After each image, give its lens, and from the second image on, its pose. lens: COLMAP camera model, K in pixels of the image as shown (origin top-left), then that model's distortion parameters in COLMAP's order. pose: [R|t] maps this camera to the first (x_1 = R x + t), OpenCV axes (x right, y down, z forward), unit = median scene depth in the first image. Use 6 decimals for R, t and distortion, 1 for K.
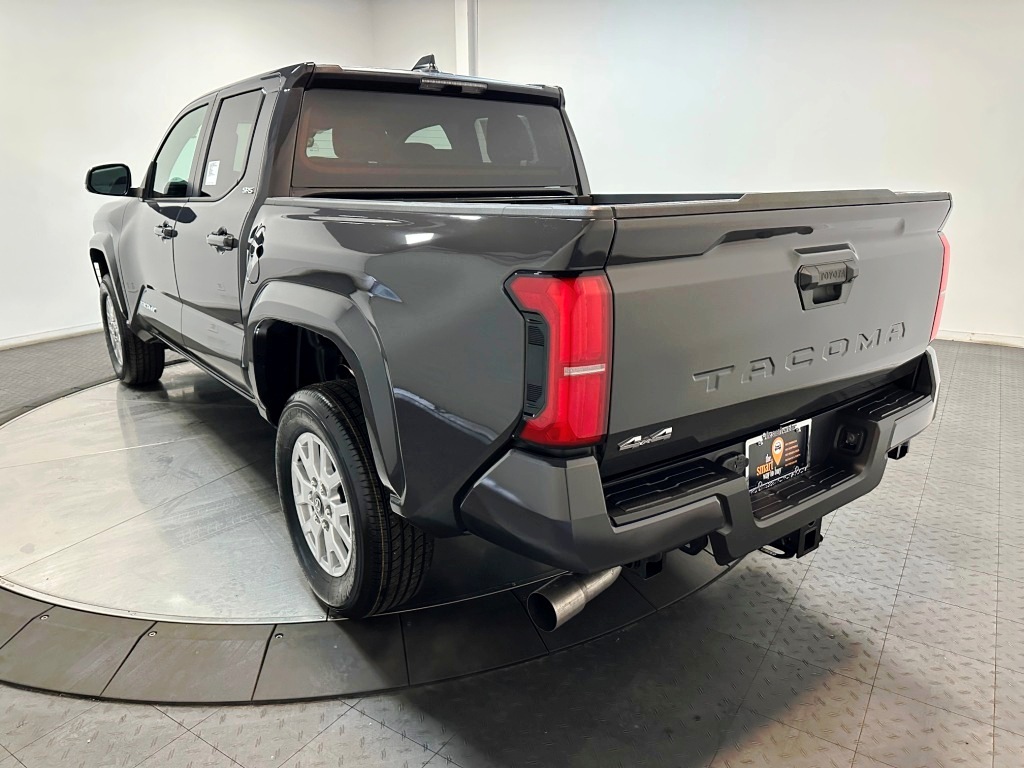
lens RADIAL K [[705.8, 0, 511.8], [0, 705.8, 392.6], [0, 0, 1]] dist [0.028325, -0.027471]
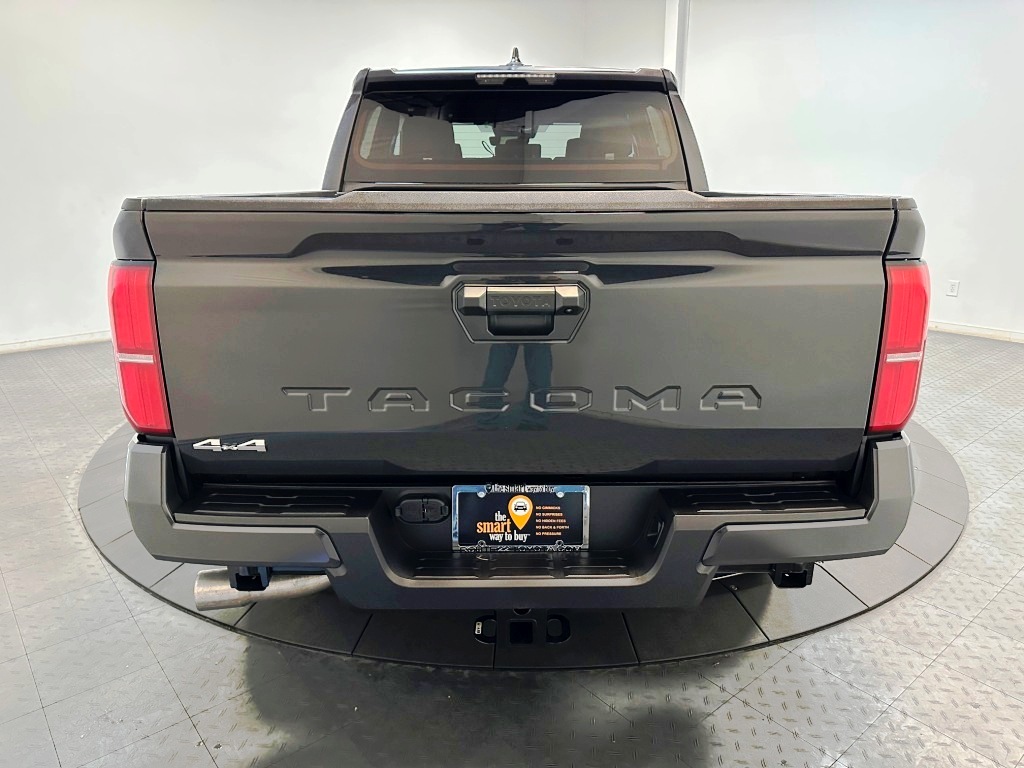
lens RADIAL K [[705.8, 0, 513.5], [0, 705.8, 383.1], [0, 0, 1]] dist [0.028325, -0.027471]
pose [[0.802212, 0.173466, -0.571283, 0.595383], [-0.176655, 0.982981, 0.050411, -0.075070], [0.570305, 0.060480, 0.819203, 0.242191]]
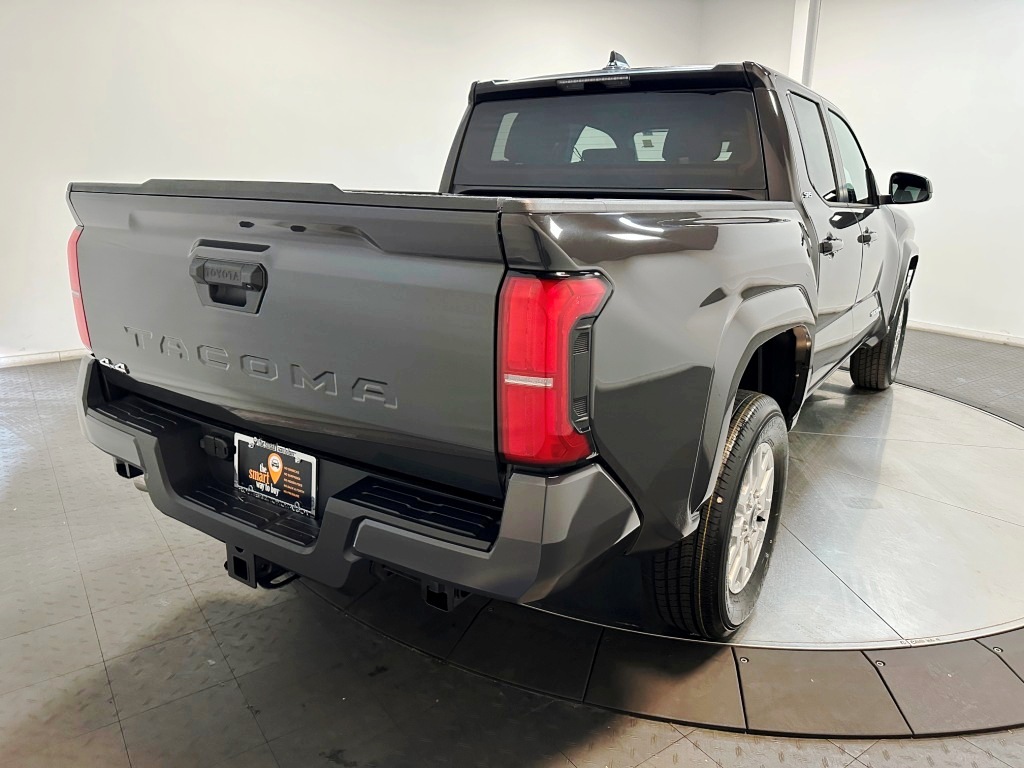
lens RADIAL K [[705.8, 0, 508.2], [0, 705.8, 383.1], [0, 0, 1]] dist [0.028325, -0.027471]
pose [[0.345550, 0.266070, -0.899890, 0.939836], [-0.289923, 0.942316, 0.167286, -0.192607], [0.892491, 0.203093, 0.402758, 0.650872]]
